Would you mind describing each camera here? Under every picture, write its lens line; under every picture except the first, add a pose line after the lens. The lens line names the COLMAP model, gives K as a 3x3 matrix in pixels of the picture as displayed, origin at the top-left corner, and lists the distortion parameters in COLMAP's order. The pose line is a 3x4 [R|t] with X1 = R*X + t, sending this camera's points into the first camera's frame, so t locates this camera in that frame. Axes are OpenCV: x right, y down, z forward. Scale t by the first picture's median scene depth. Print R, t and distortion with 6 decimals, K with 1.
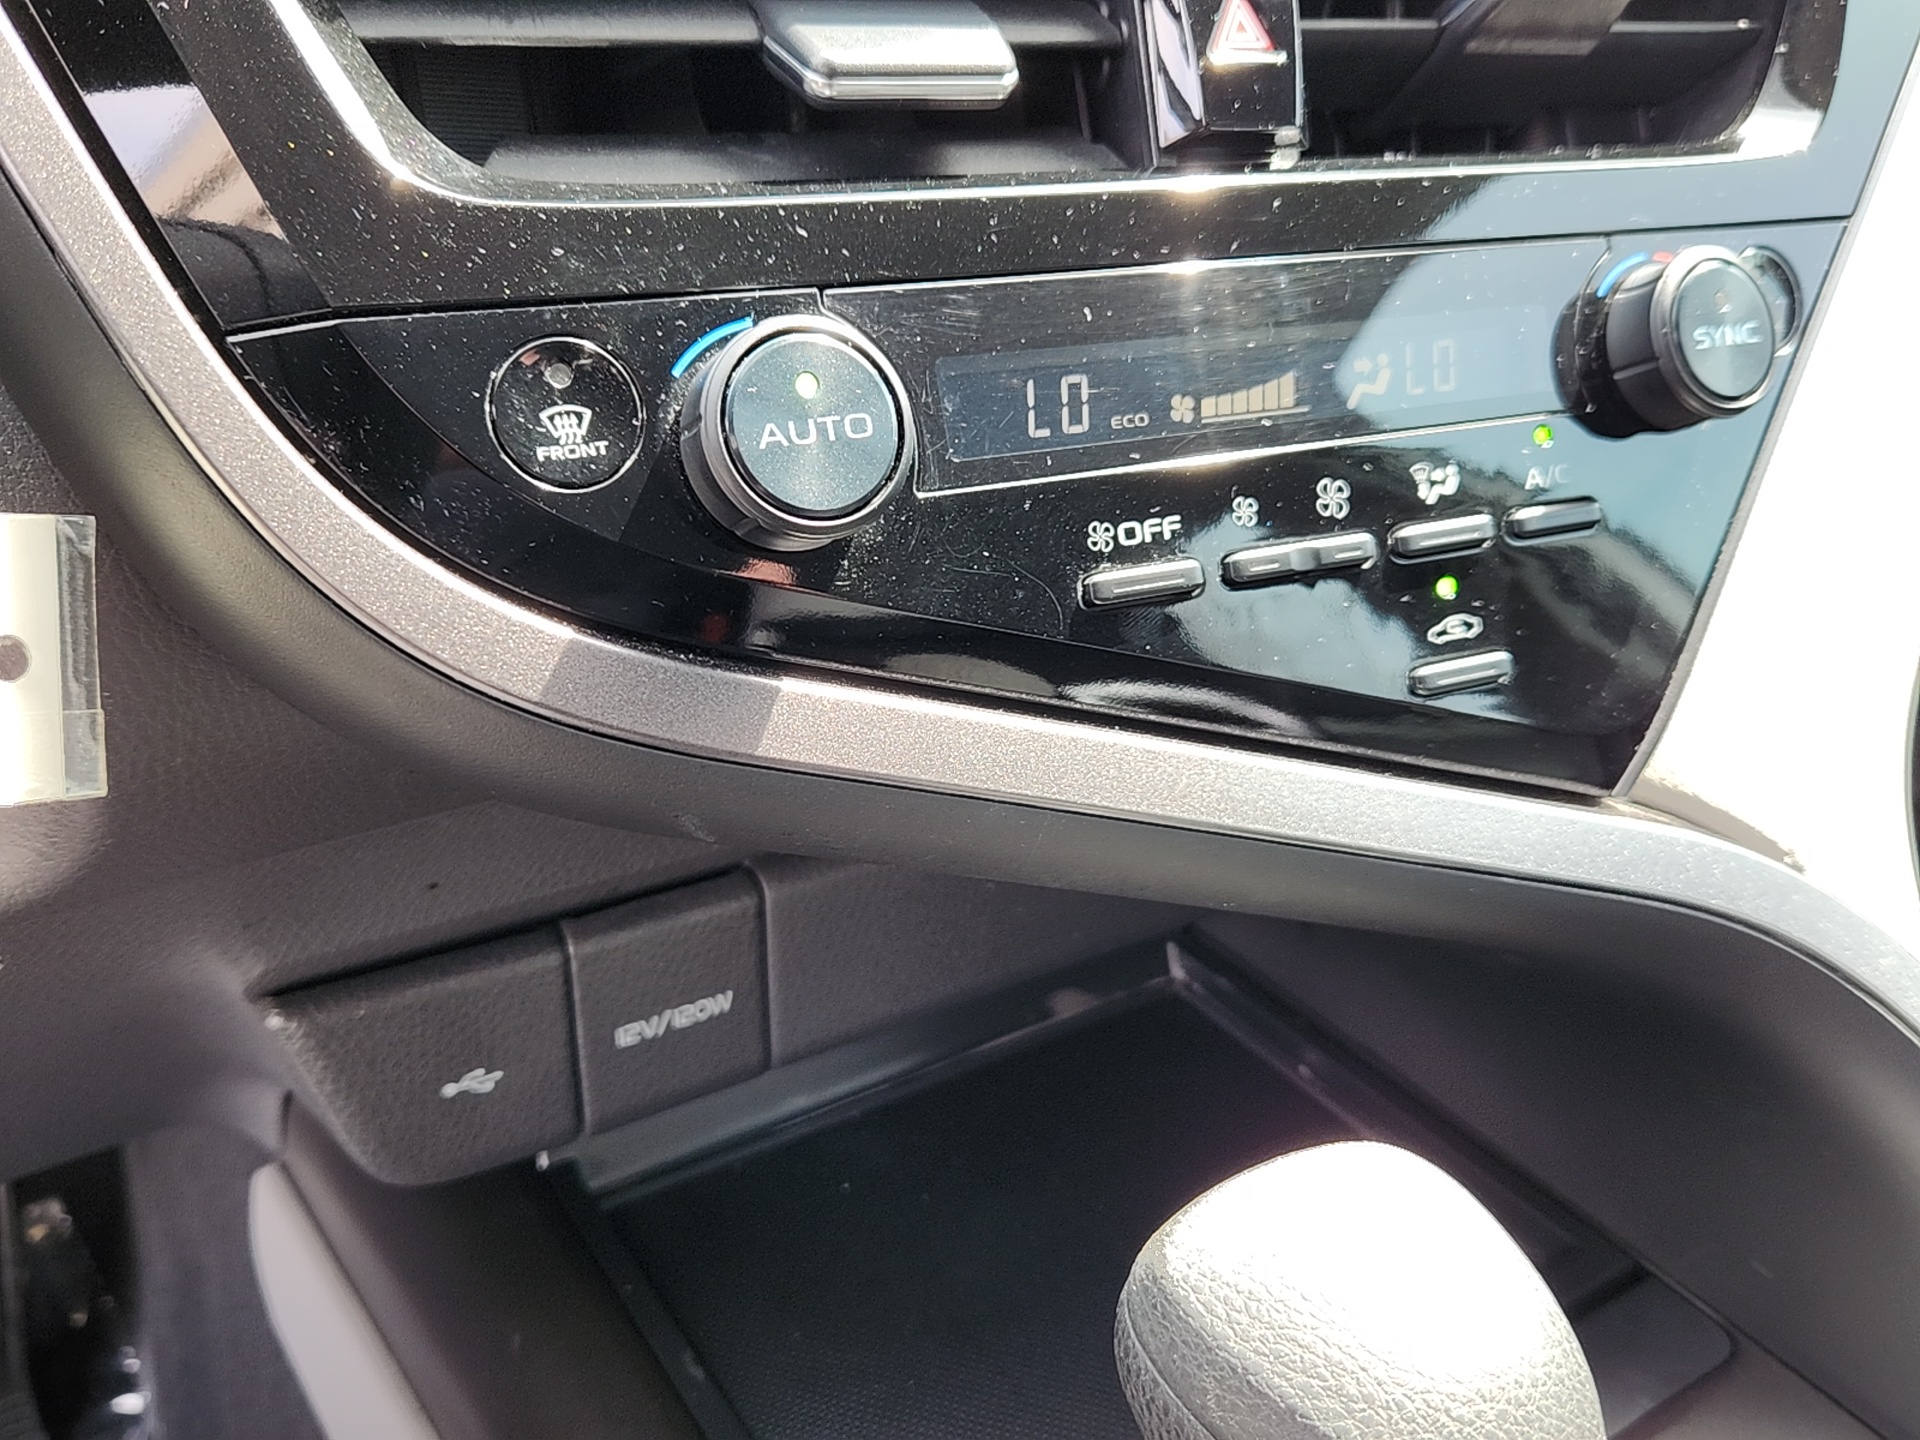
lens RADIAL K [[1653.2, 0, 928.5], [0, 1653.2, 728.1], [0, 0, 1]] dist [0.026301, -0.034883]
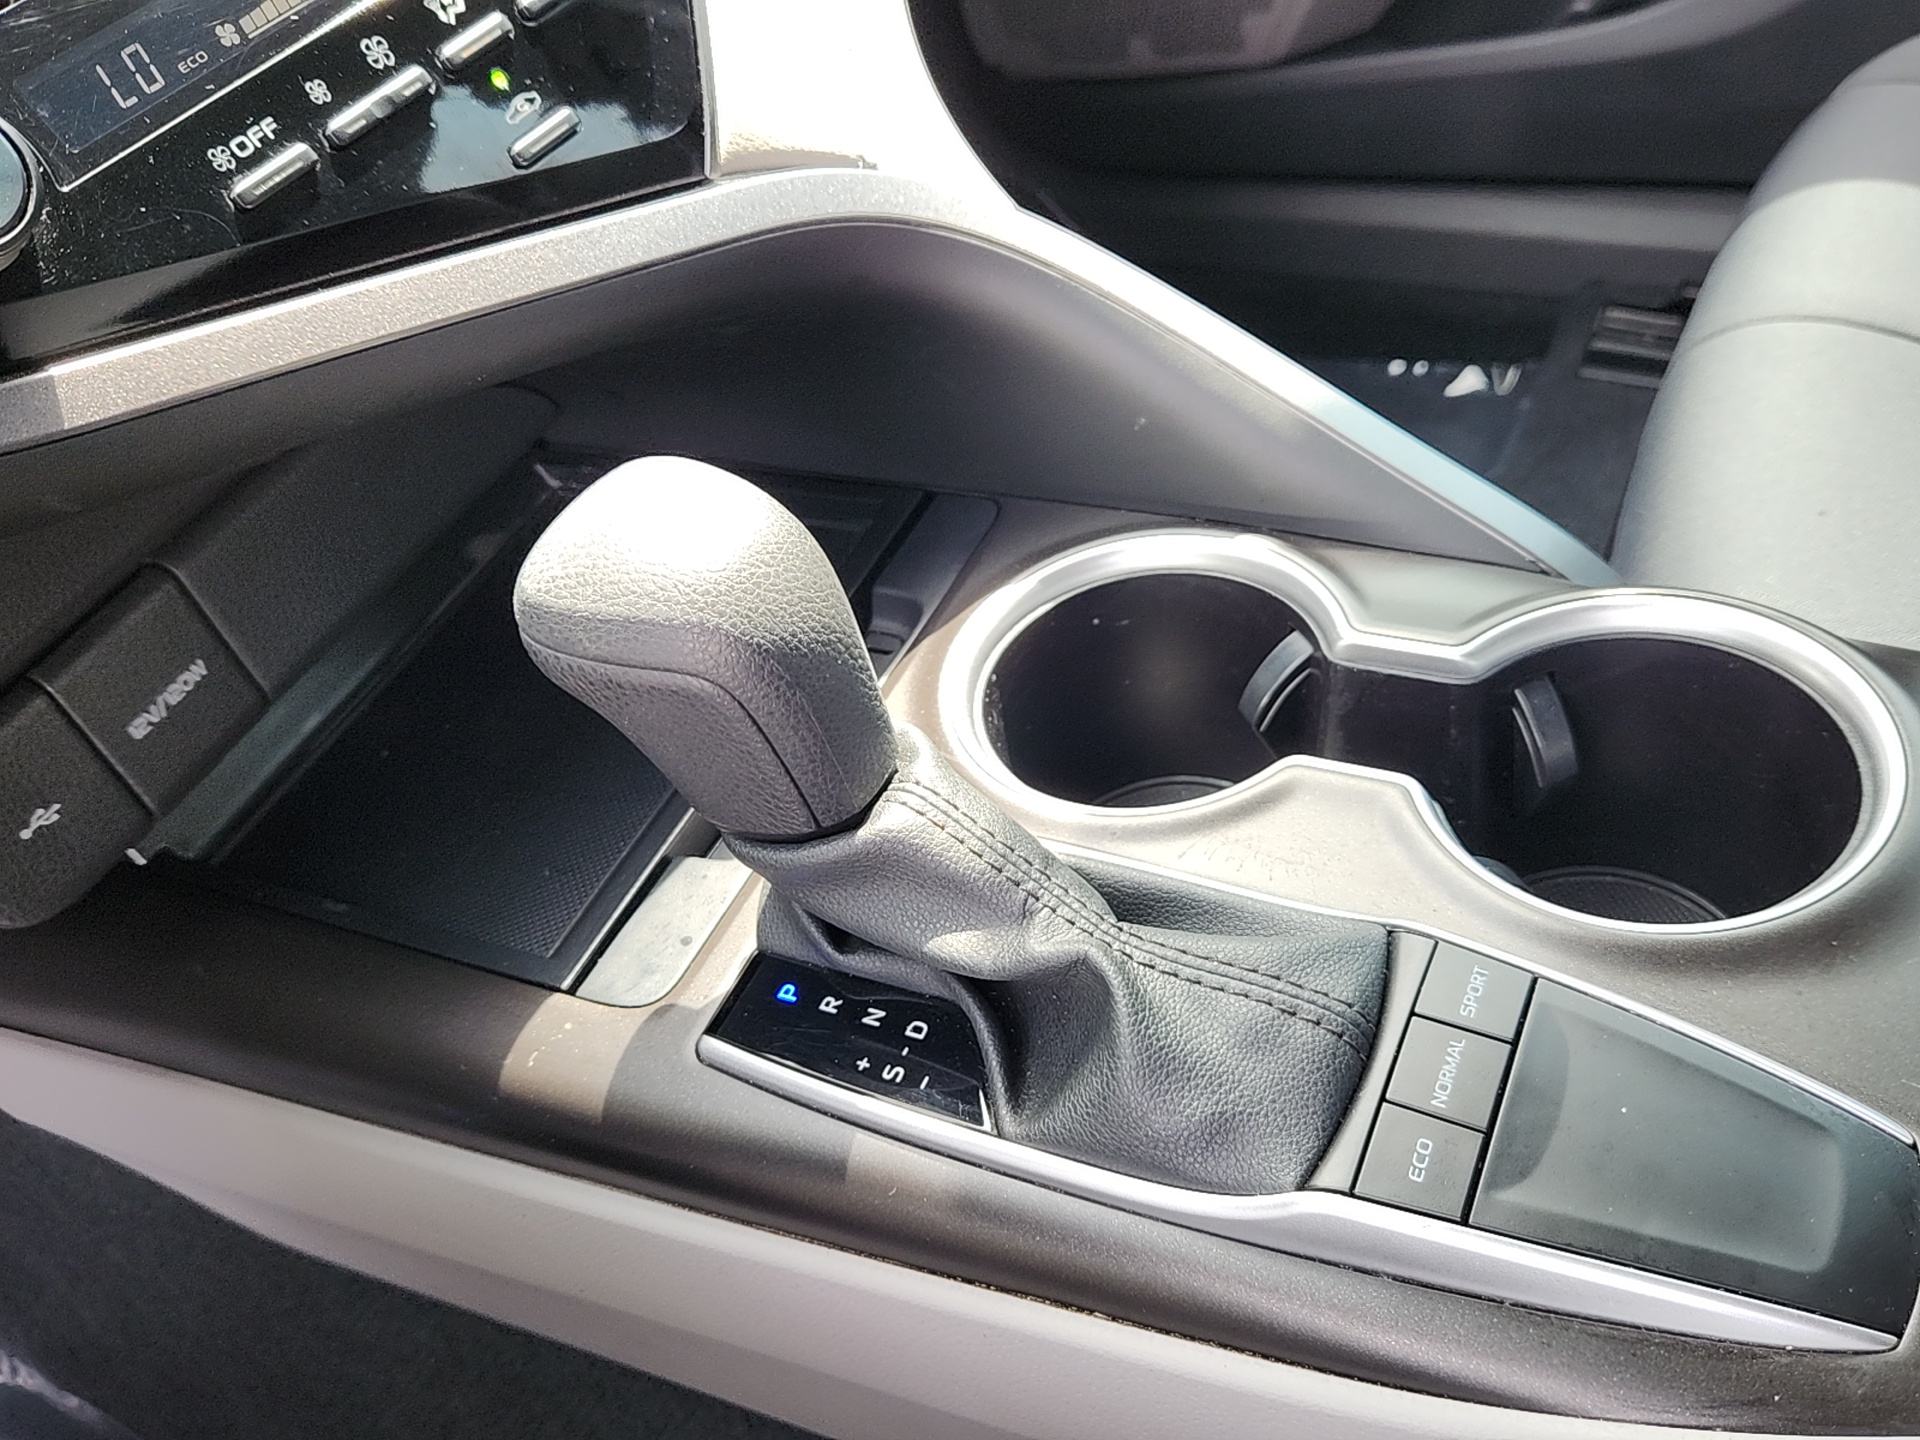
lens RADIAL K [[1653.2, 0, 955.0], [0, 1653.2, 734.8], [0, 0, 1]] dist [0.026301, -0.034883]
pose [[0.821704, -0.524934, 0.221916, 0.047591], [0.454979, 0.838712, 0.299258, 0.123769], [-0.343215, -0.144934, 0.928007, -0.427049]]
